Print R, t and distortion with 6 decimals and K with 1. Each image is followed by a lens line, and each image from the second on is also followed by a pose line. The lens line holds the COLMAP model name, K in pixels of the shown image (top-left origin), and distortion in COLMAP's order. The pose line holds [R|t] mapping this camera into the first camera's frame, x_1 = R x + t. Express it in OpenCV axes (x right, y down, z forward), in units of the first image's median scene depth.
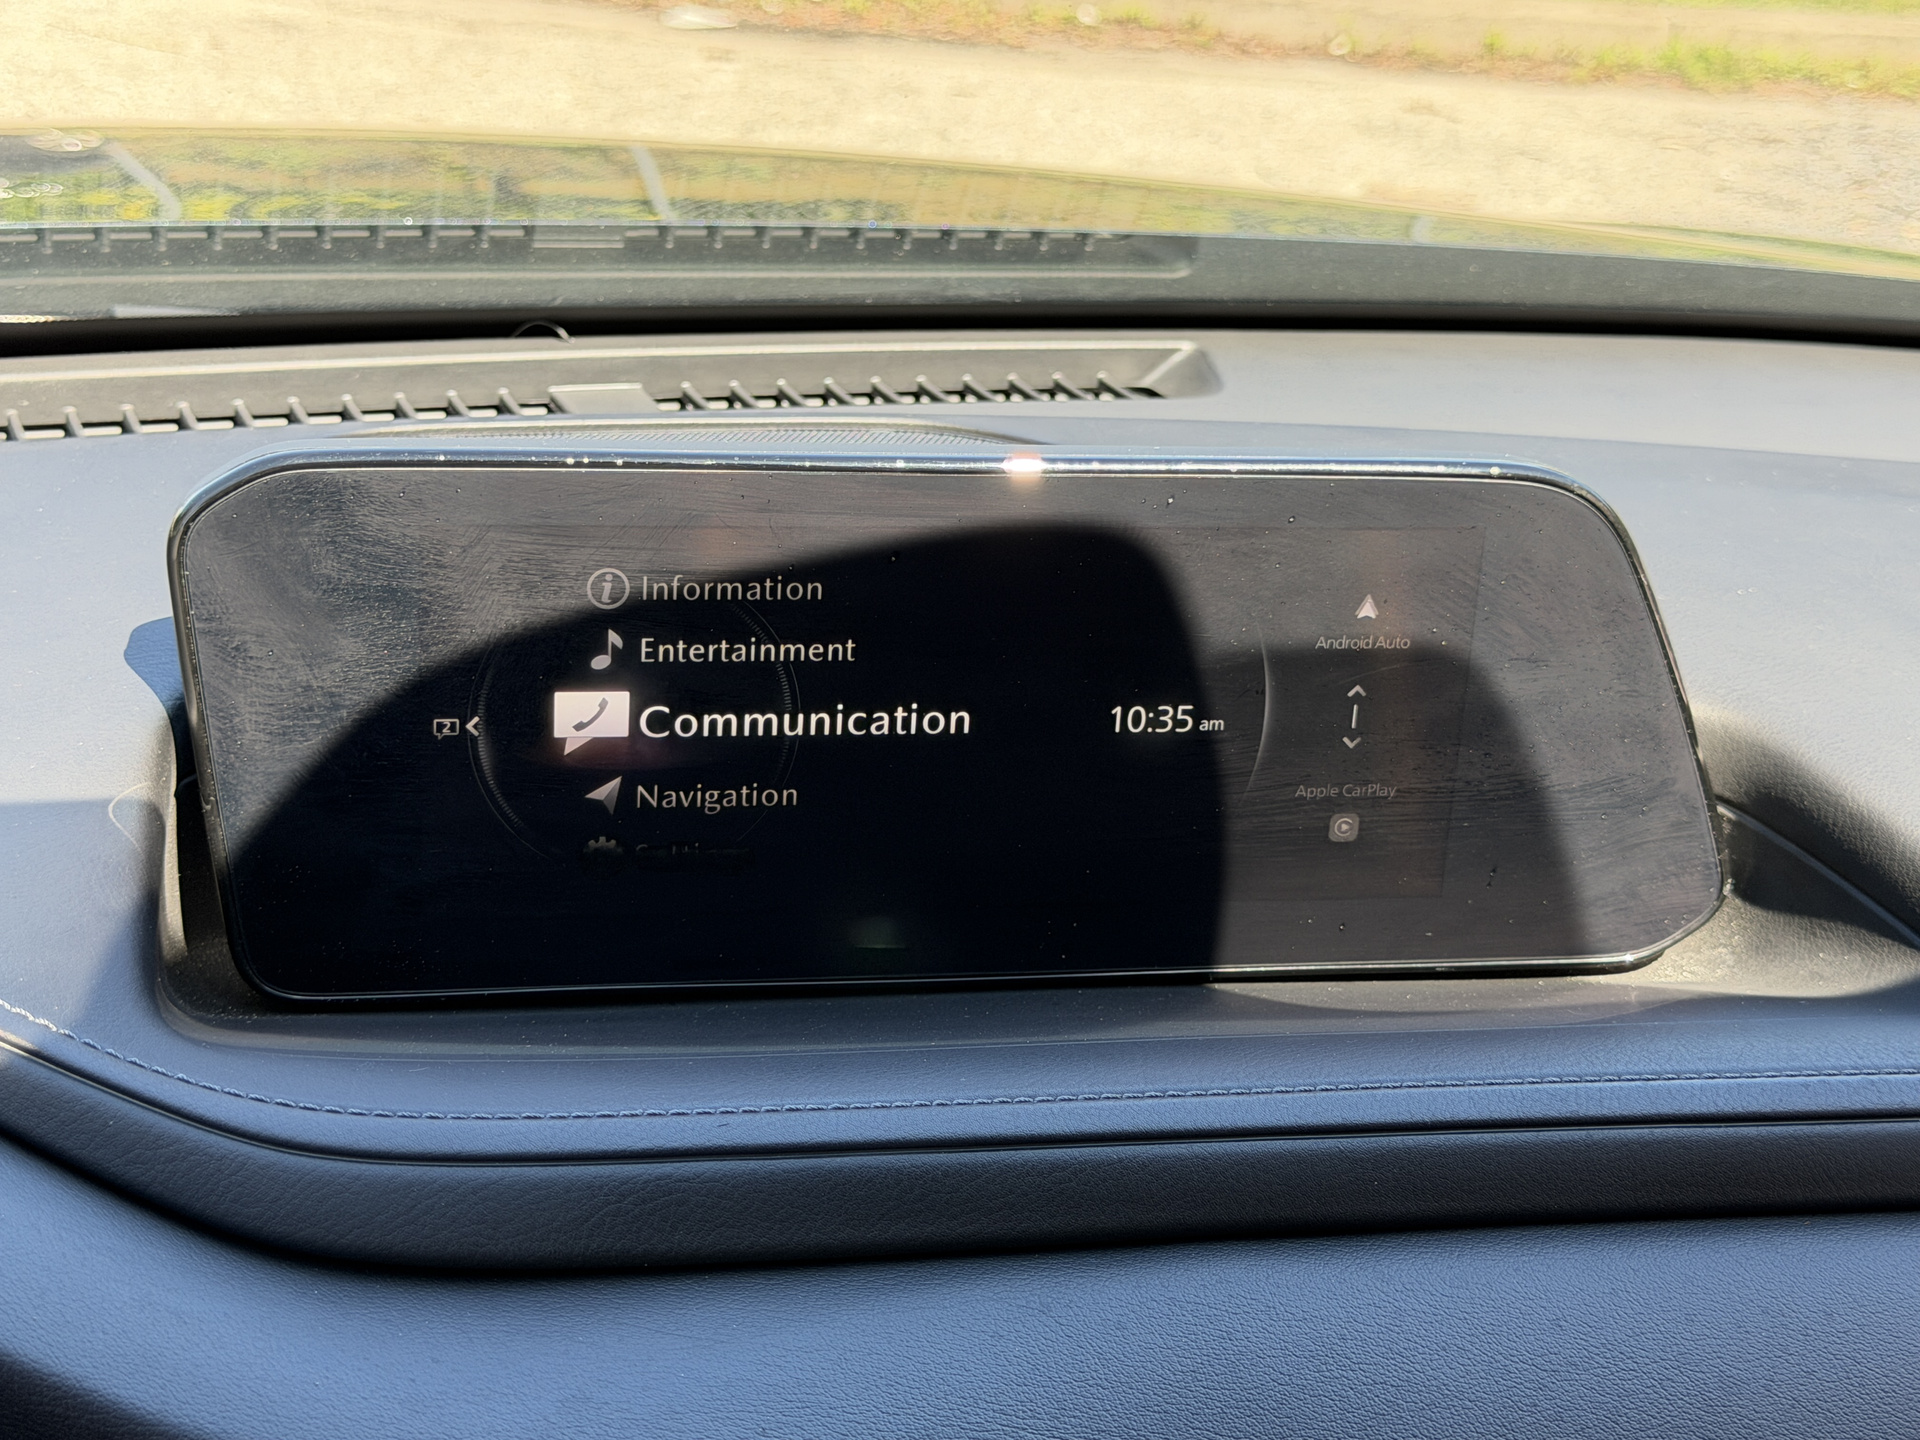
lens RADIAL K [[2954.3, 0, 960.0], [0, 2954.3, 720.0], [0, 0, 1]] dist [0.151492, 0.019009]
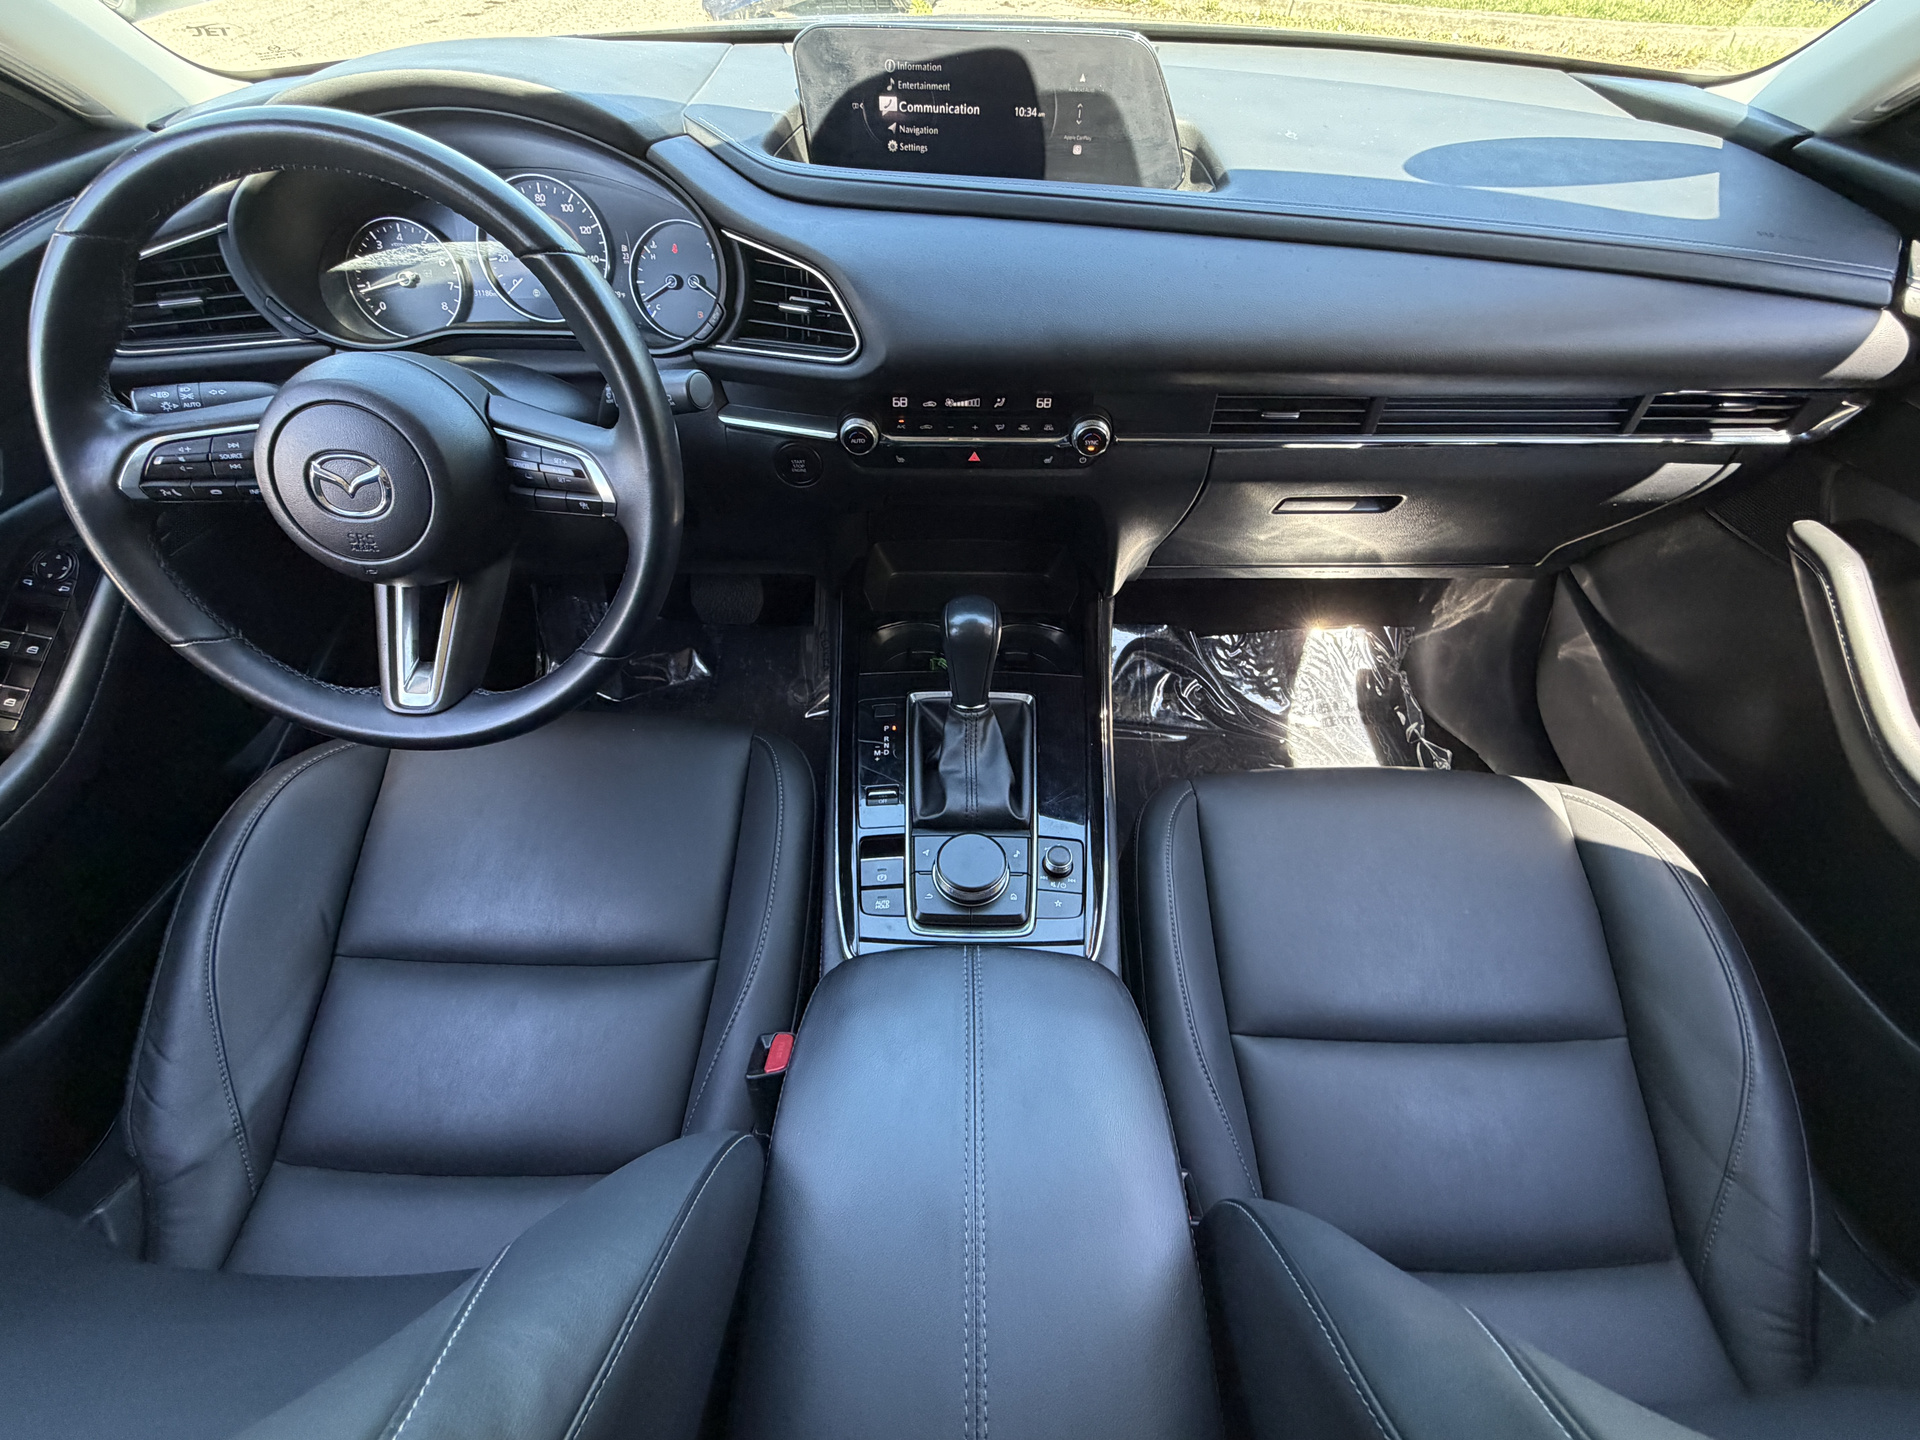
lens RADIAL K [[926.7, 0, 952.6], [0, 926.7, 719.9], [0, 0, 1]] dist [0.000974, -0.000260]
pose [[0.921816, 0.214252, -0.323033, 0.561574], [-0.075301, 0.916465, 0.392965, 0.270675], [0.380242, -0.337917, 0.860946, -0.384550]]
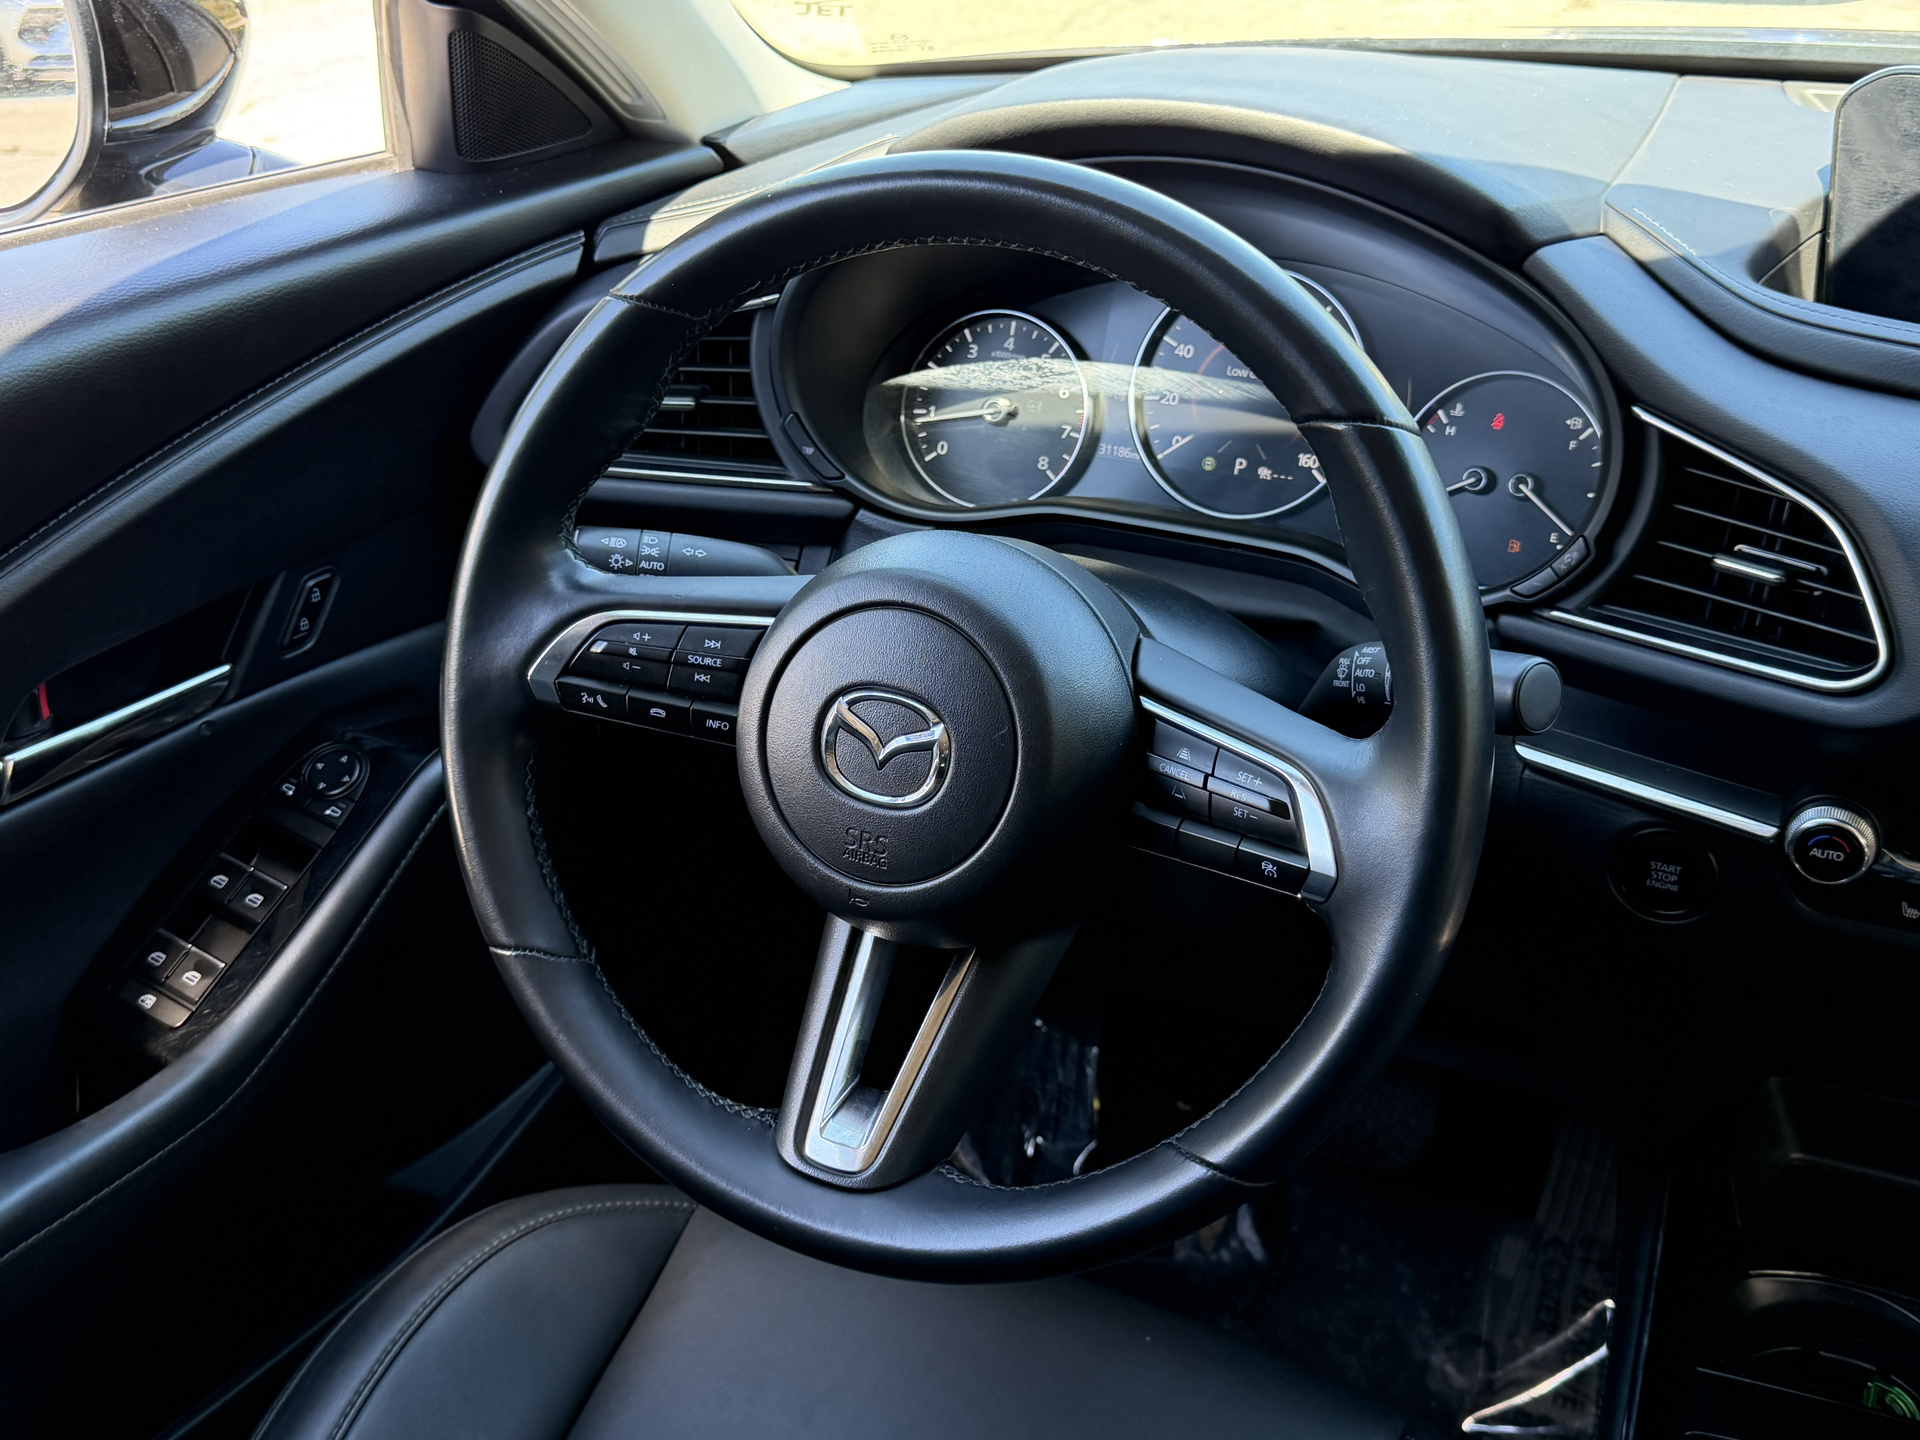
lens RADIAL K [[2115.8, 0, 951.2], [0, 2115.8, 734.2], [0, 0, 1]] dist [0.171268, -0.397662]
pose [[0.670293, 0.259358, -0.695299, 0.494201], [-0.215995, 0.964558, 0.151570, 0.272605], [0.709967, 0.048585, 0.702557, -0.533345]]
